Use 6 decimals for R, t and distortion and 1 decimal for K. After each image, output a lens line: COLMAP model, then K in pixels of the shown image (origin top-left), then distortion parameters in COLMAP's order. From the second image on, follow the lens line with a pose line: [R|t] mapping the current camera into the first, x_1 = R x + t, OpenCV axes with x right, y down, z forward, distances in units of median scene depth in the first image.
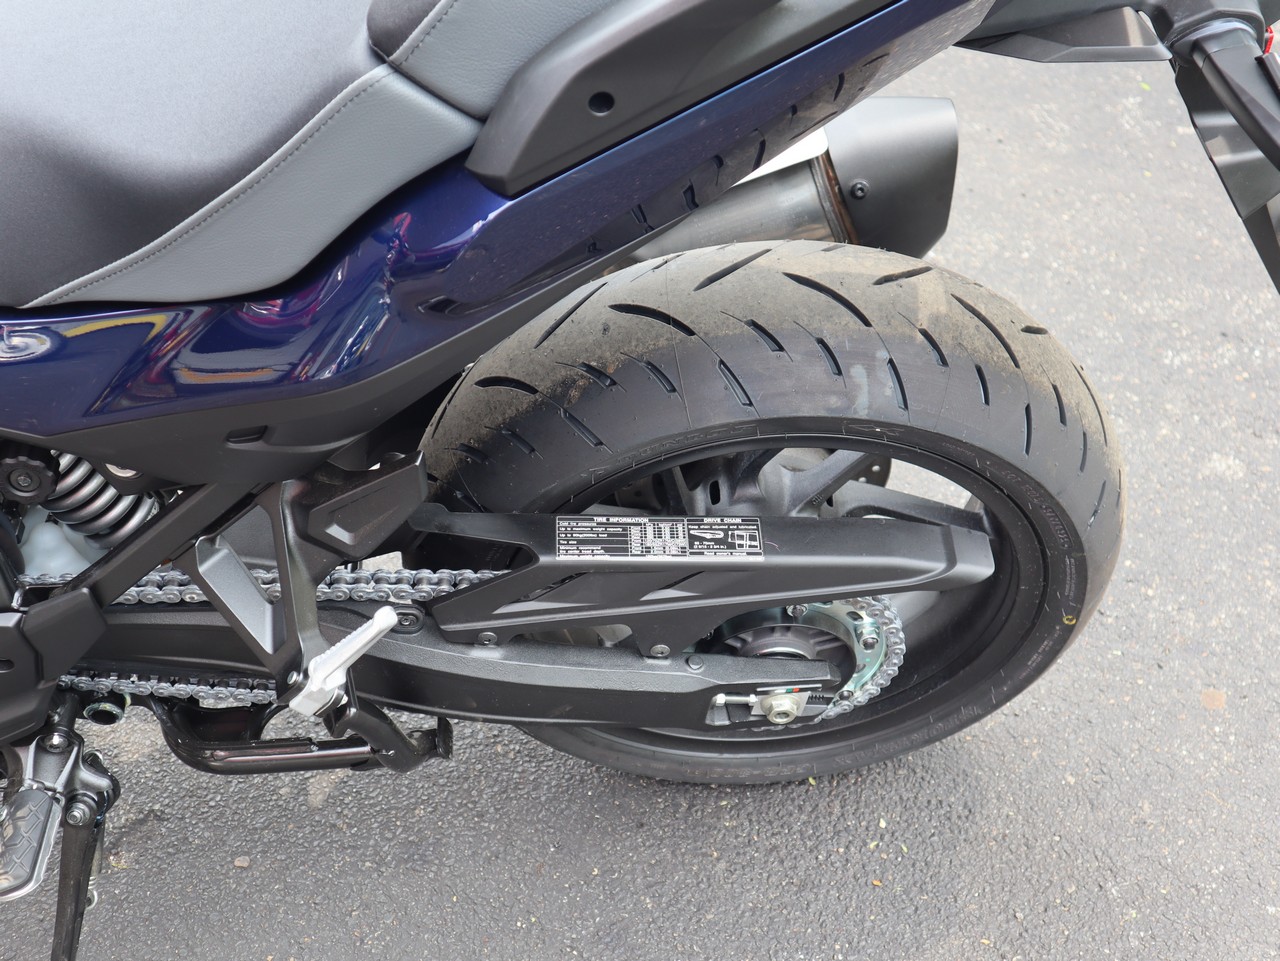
lens RADIAL K [[1534.2, 0, 651.0], [0, 1534.2, 479.7], [0, 0, 1]] dist [0.003007, 0.000000]
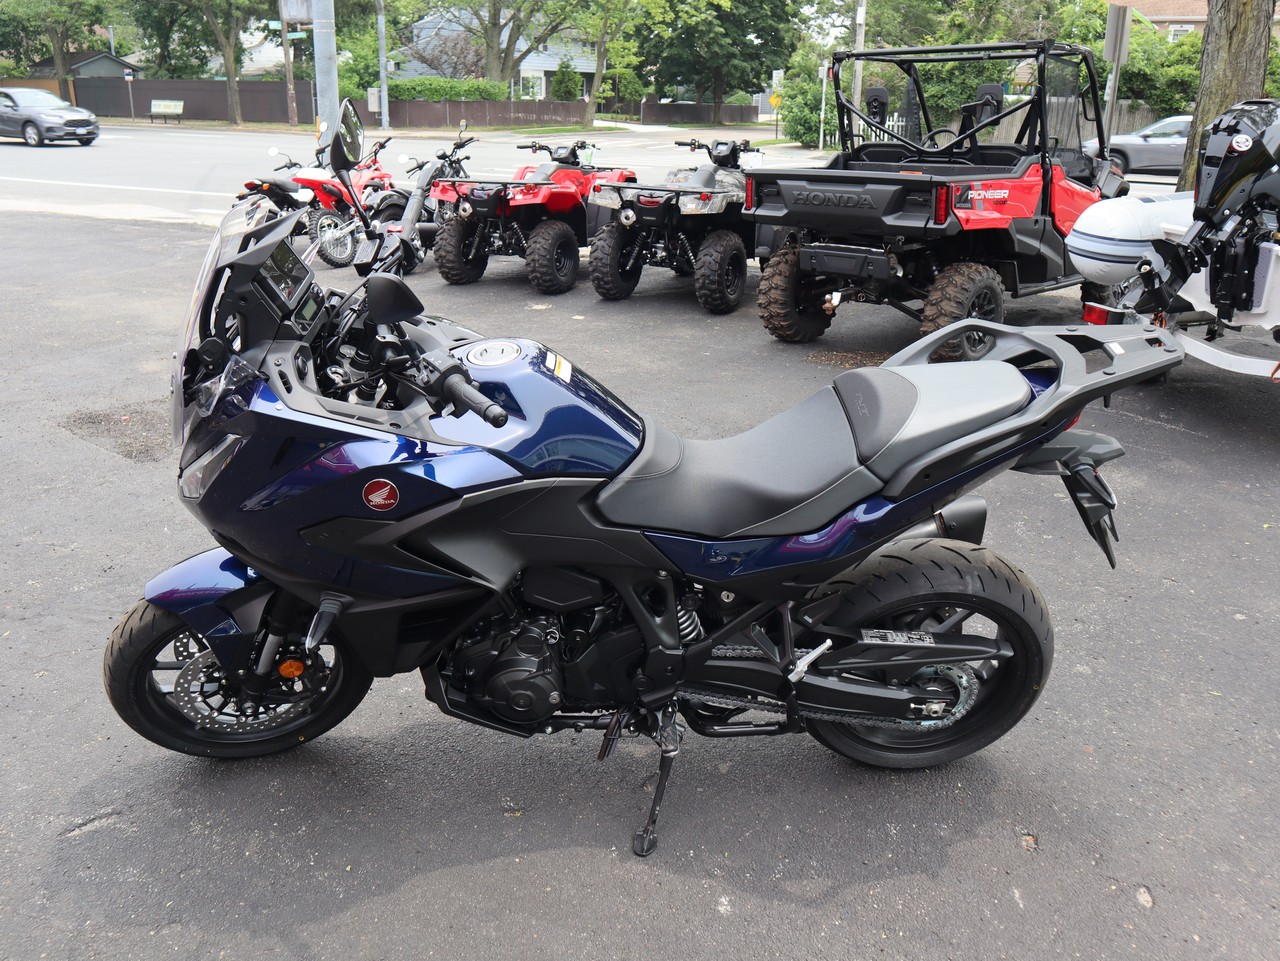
lens RADIAL K [[1076.3, 0, 647.5], [0, 1076.3, 487.7], [0, 0, 1]] dist [-0.098053, 0.069163]
pose [[0.999303, 0.036851, -0.006026, -0.426307], [-0.036991, 0.954984, -0.294343, 0.349725], [-0.005091, 0.294360, 0.955681, -0.903786]]
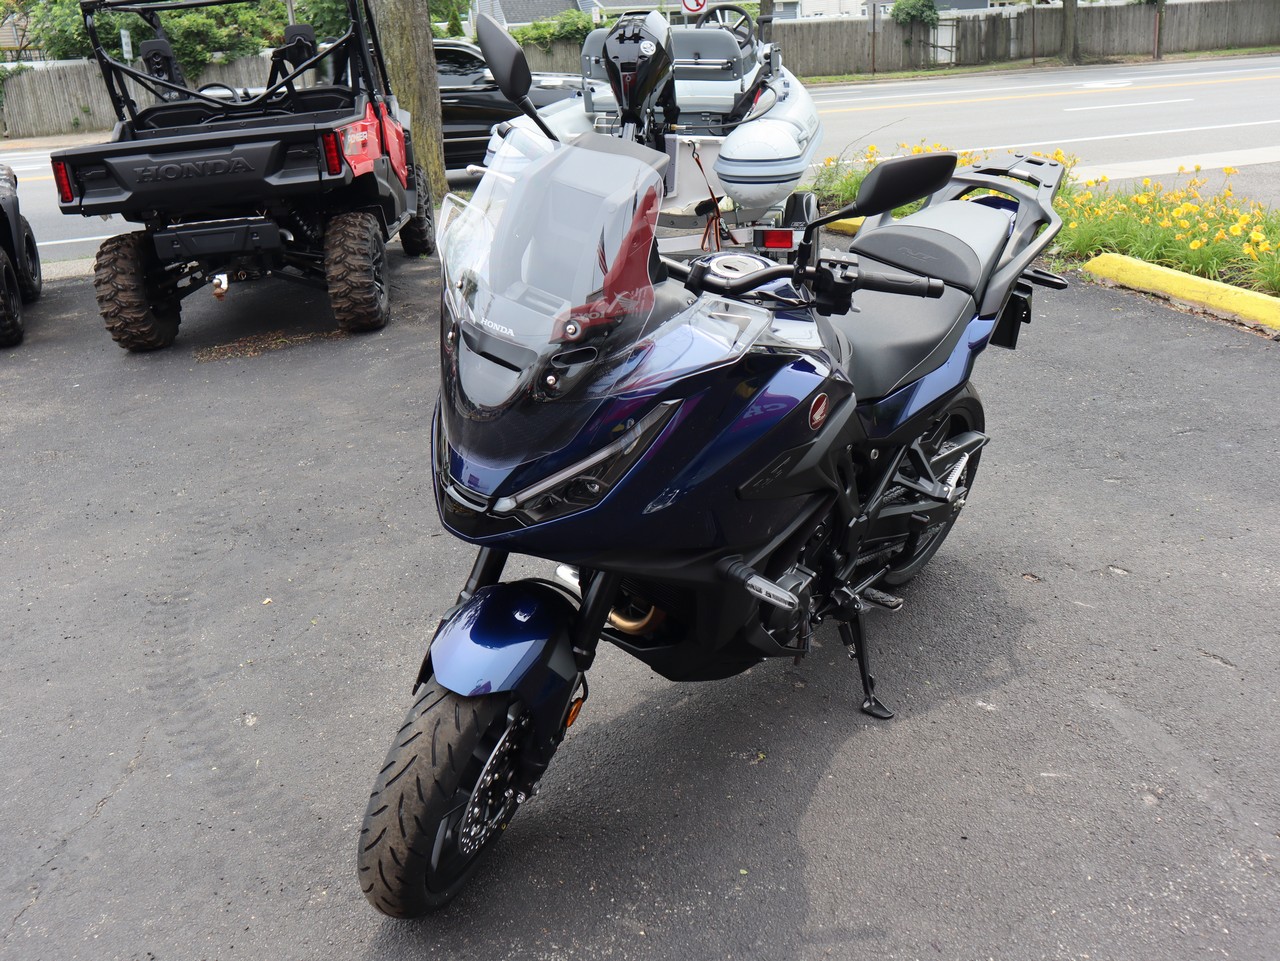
lens RADIAL K [[1186.7, 0, 632.2], [0, 1186.7, 475.7], [0, 0, 1]] dist [-0.031693, 0.000000]
pose [[0.680217, -0.275107, 0.679427, -2.066156], [0.480075, 0.867644, -0.129315, 0.091201], [-0.553925, 0.414138, 0.722258, -0.425589]]
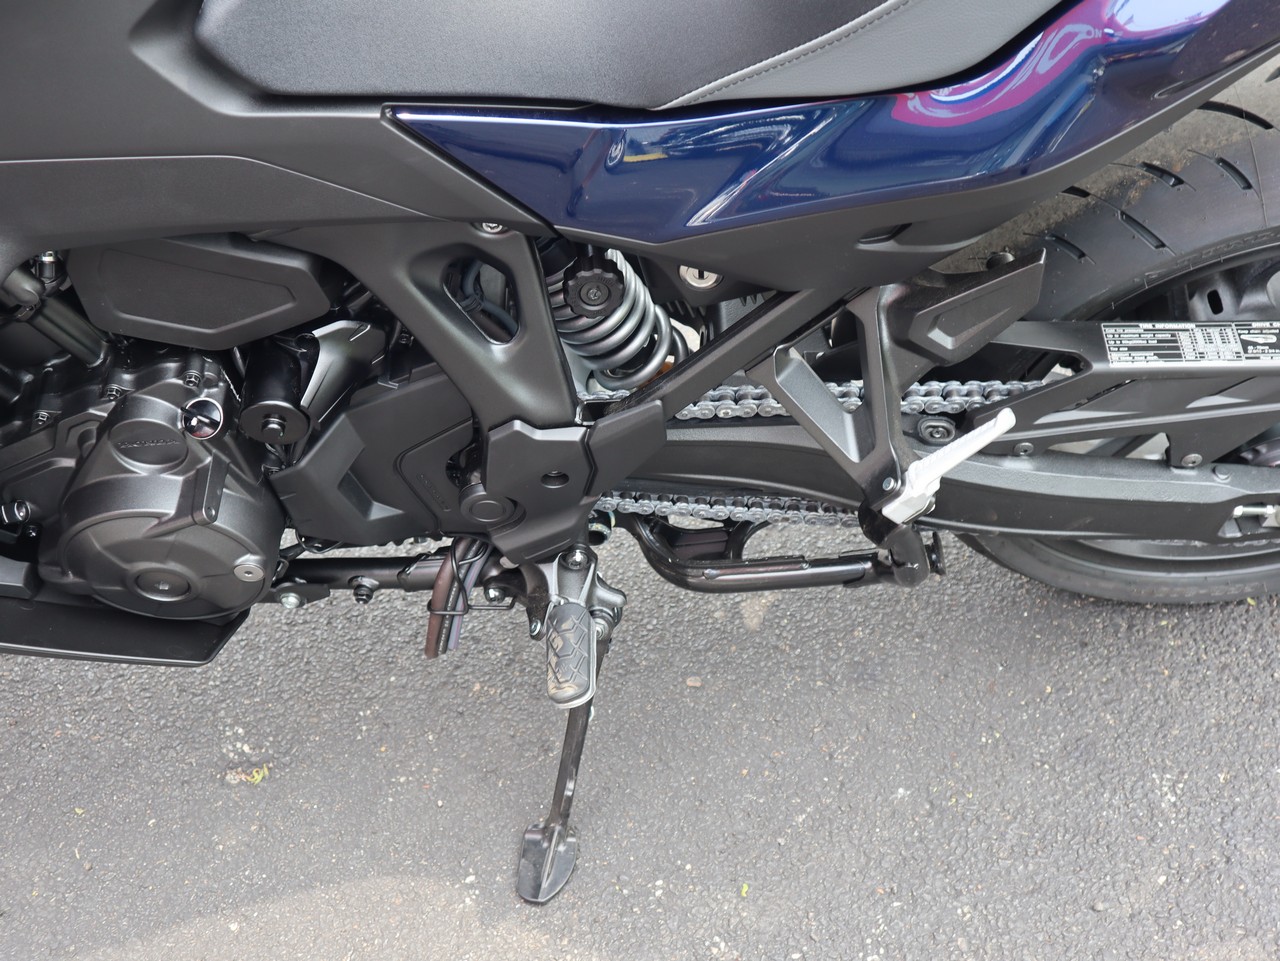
lens RADIAL K [[1534.2, 0, 648.0], [0, 1534.2, 476.9], [0, 0, 1]] dist [0.003007, 0.000000]
pose [[0.997615, -0.013459, -0.067705, -0.269558], [0.019378, 0.995972, 0.087541, 0.028401], [0.066254, -0.088645, 0.993857, -0.002516]]
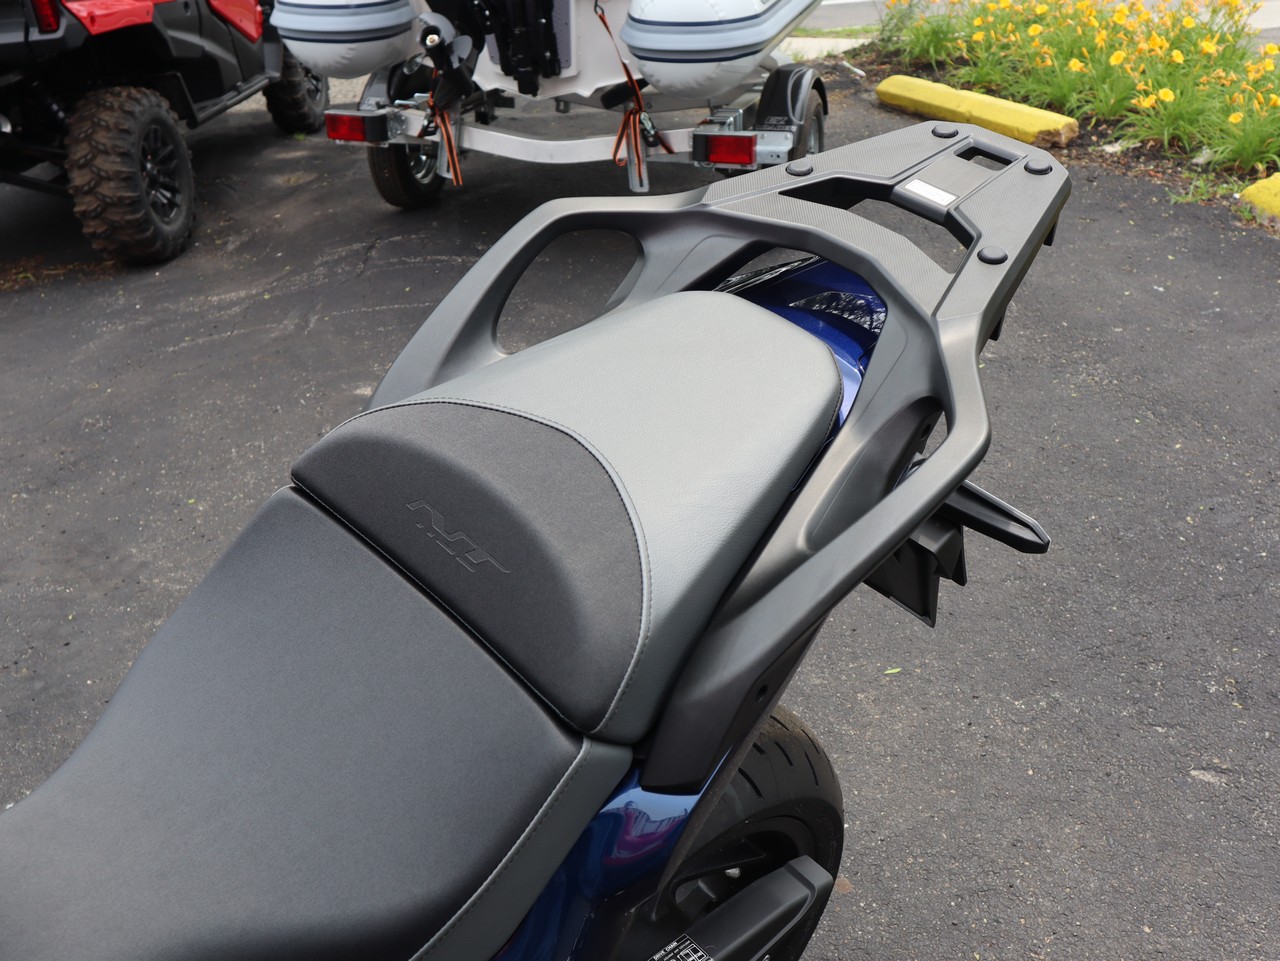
lens RADIAL K [[1283.6, 0, 634.7], [0, 1283.6, 479.6], [0, 0, 1]] dist [-0.001731, 0.000000]
pose [[0.745931, -0.323432, 0.582219, -0.418519], [0.439315, 0.895970, -0.065118, -0.238586], [-0.500589, 0.304351, 0.810420, 0.083938]]
